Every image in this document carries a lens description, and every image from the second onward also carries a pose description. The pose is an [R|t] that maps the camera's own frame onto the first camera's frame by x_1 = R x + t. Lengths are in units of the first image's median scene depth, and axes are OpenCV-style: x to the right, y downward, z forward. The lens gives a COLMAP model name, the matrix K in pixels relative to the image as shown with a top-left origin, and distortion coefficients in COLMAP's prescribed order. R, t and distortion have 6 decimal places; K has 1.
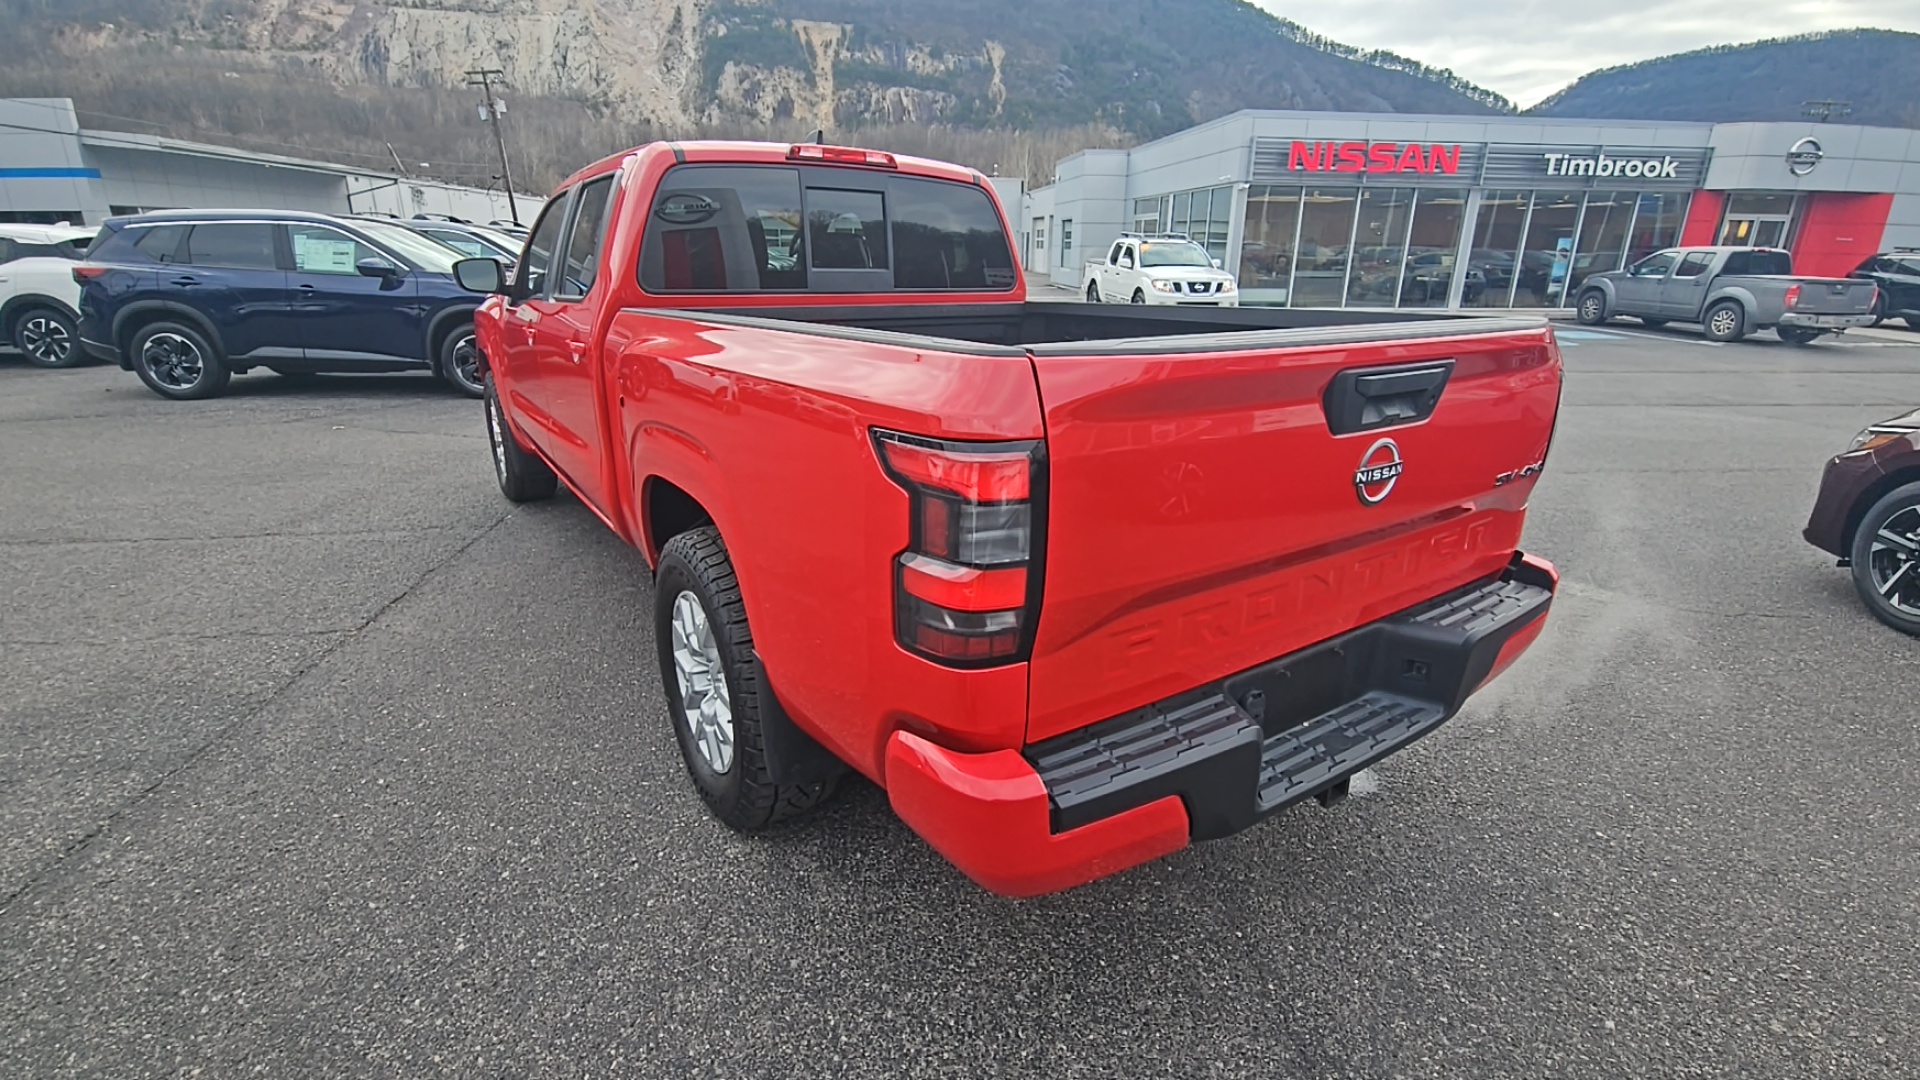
lens RADIAL K [[854.1, 0, 956.2], [0, 854.1, 533.1], [0, 0, 1]] dist [0.014415, -0.009268]
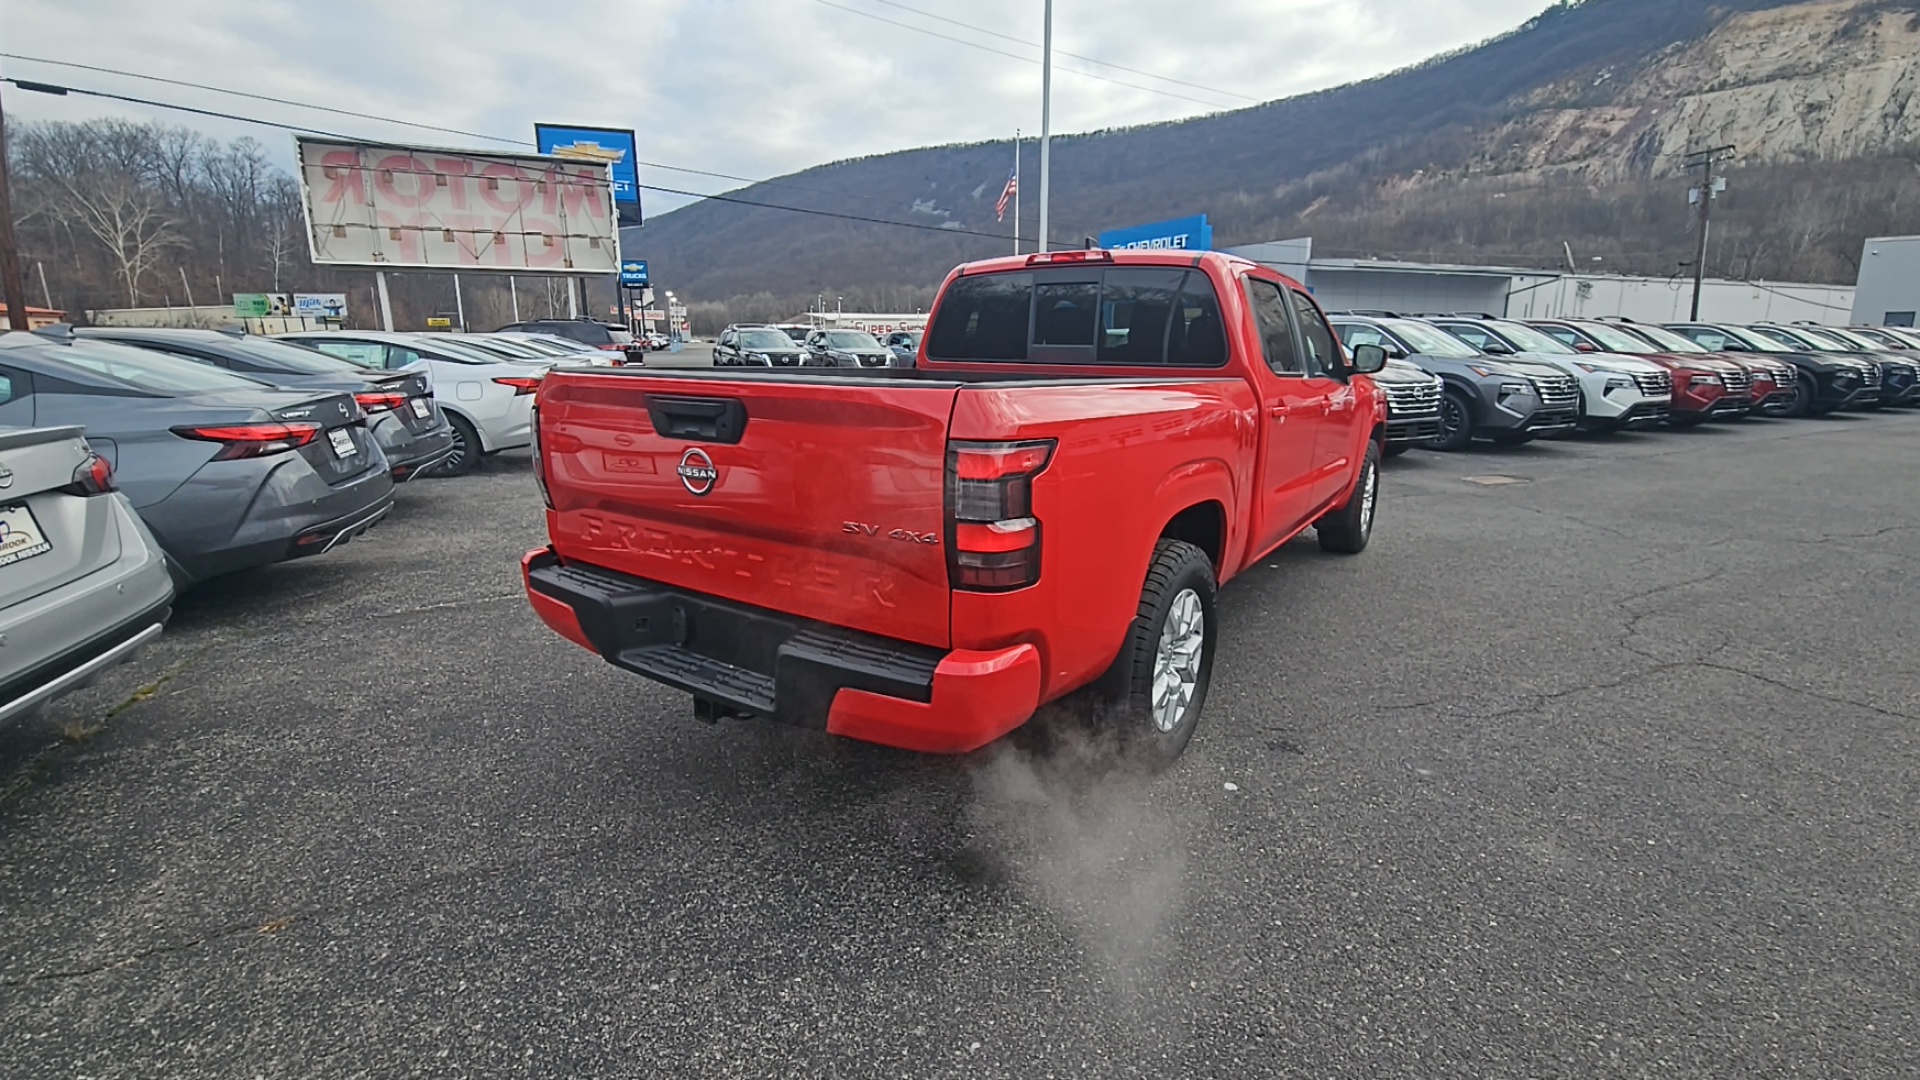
lens RADIAL K [[854.1, 0, 959.3], [0, 854.1, 534.0], [0, 0, 1]] dist [0.014415, -0.009268]
pose [[0.374859, 0.193227, -0.906722, 0.188409], [-0.284229, 0.954893, 0.085985, -0.020946], [0.882437, 0.225484, 0.412871, 0.078675]]
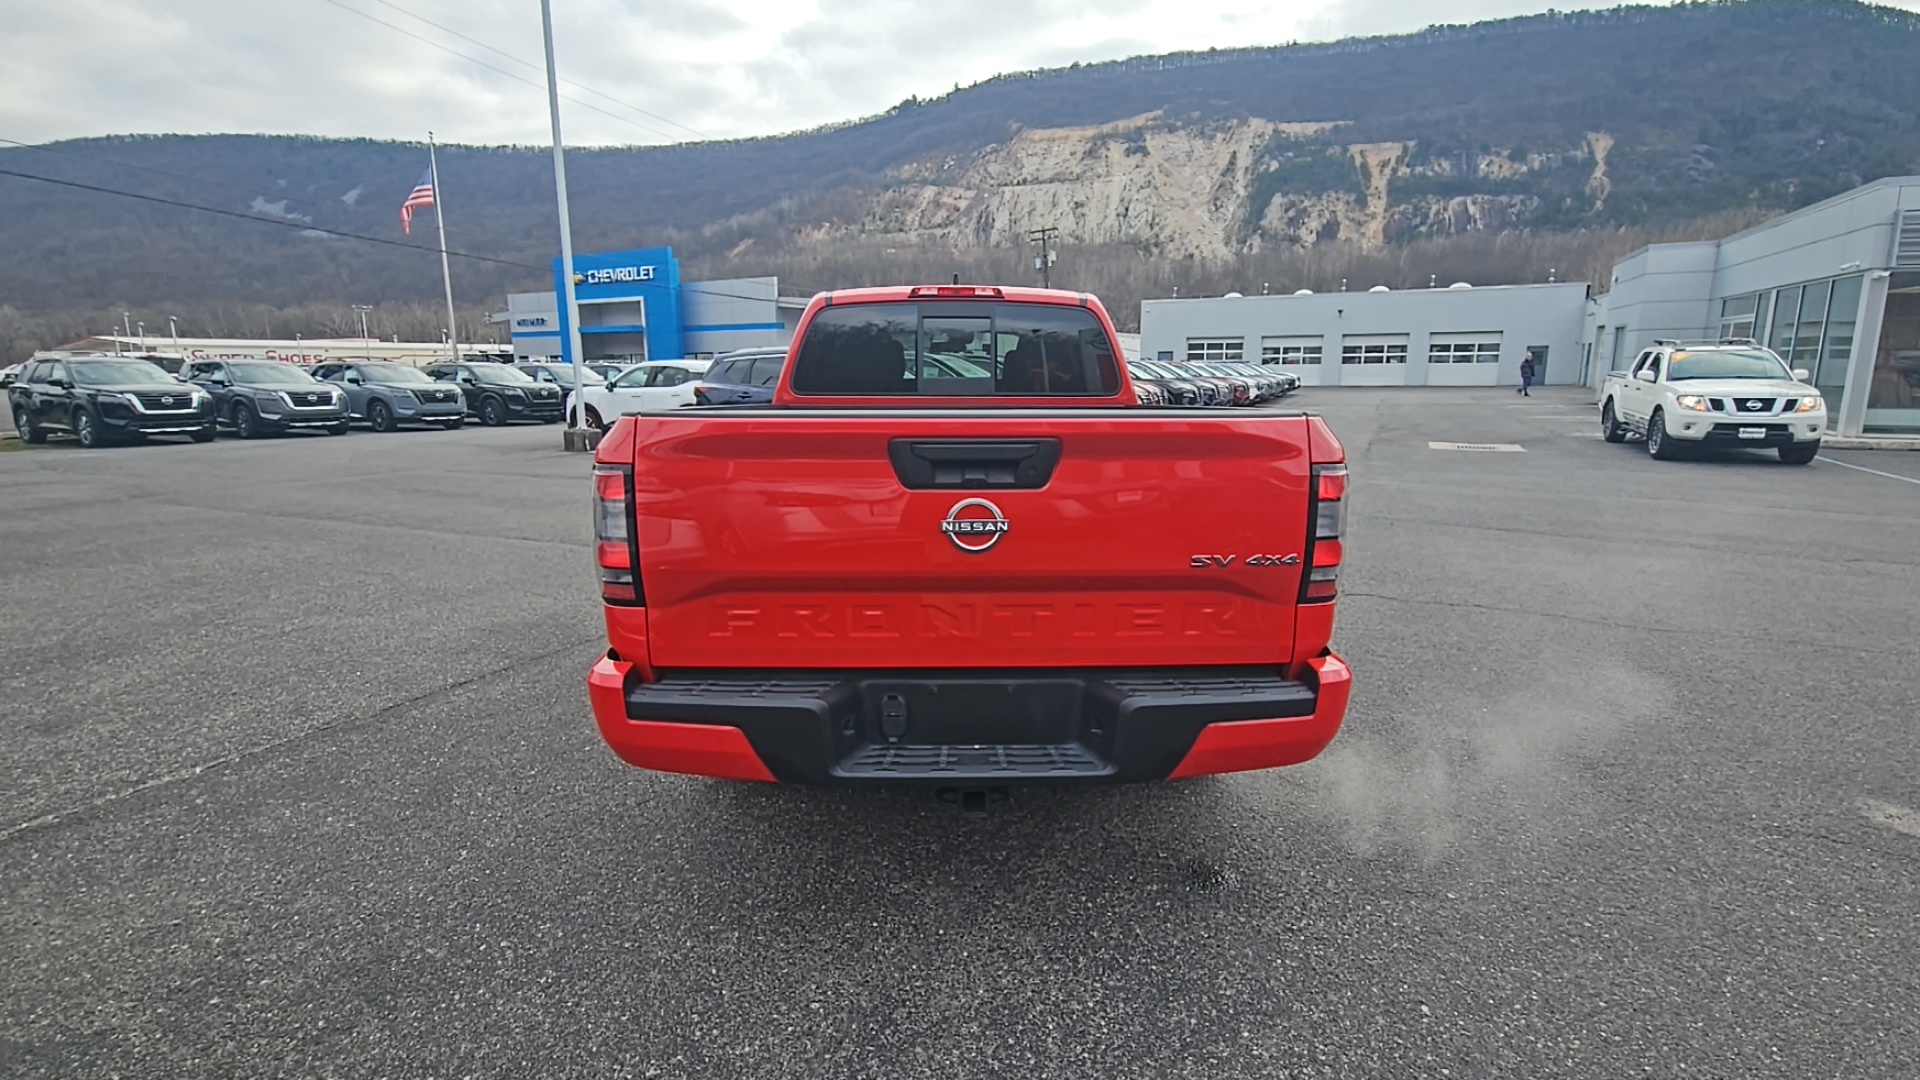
lens RADIAL K [[854.1, 0, 957.9], [0, 854.1, 532.3], [0, 0, 1]] dist [0.014415, -0.009268]
pose [[0.838788, 0.086071, -0.537612, 0.108155], [-0.156569, 0.983848, -0.086767, 0.004649], [0.521461, 0.156952, 0.838716, -0.003331]]
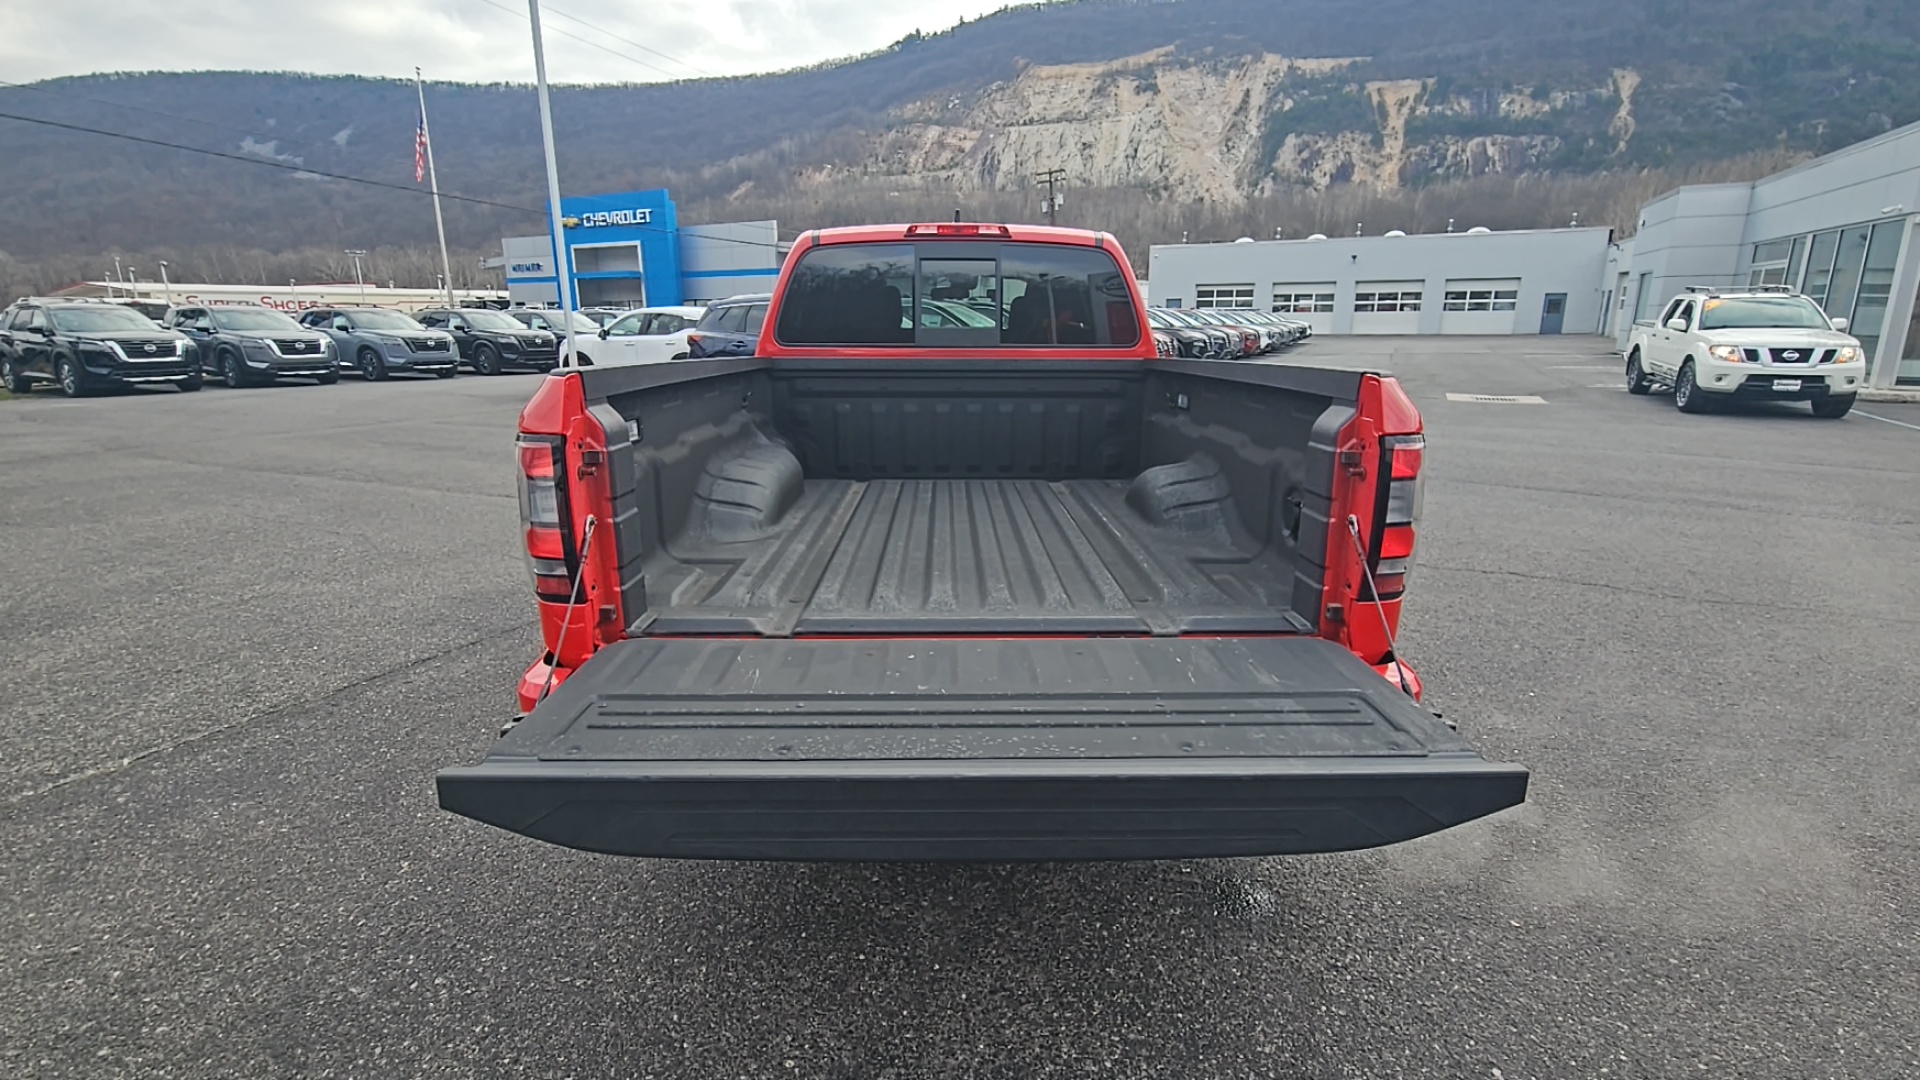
lens RADIAL K [[854.1, 0, 958.1], [0, 854.1, 532.5], [0, 0, 1]] dist [0.014415, -0.009268]
pose [[0.836252, 0.119341, -0.535200, 0.097672], [-0.158892, 0.986893, -0.028208, -0.001261], [0.524819, 0.108628, 0.844254, 0.013145]]
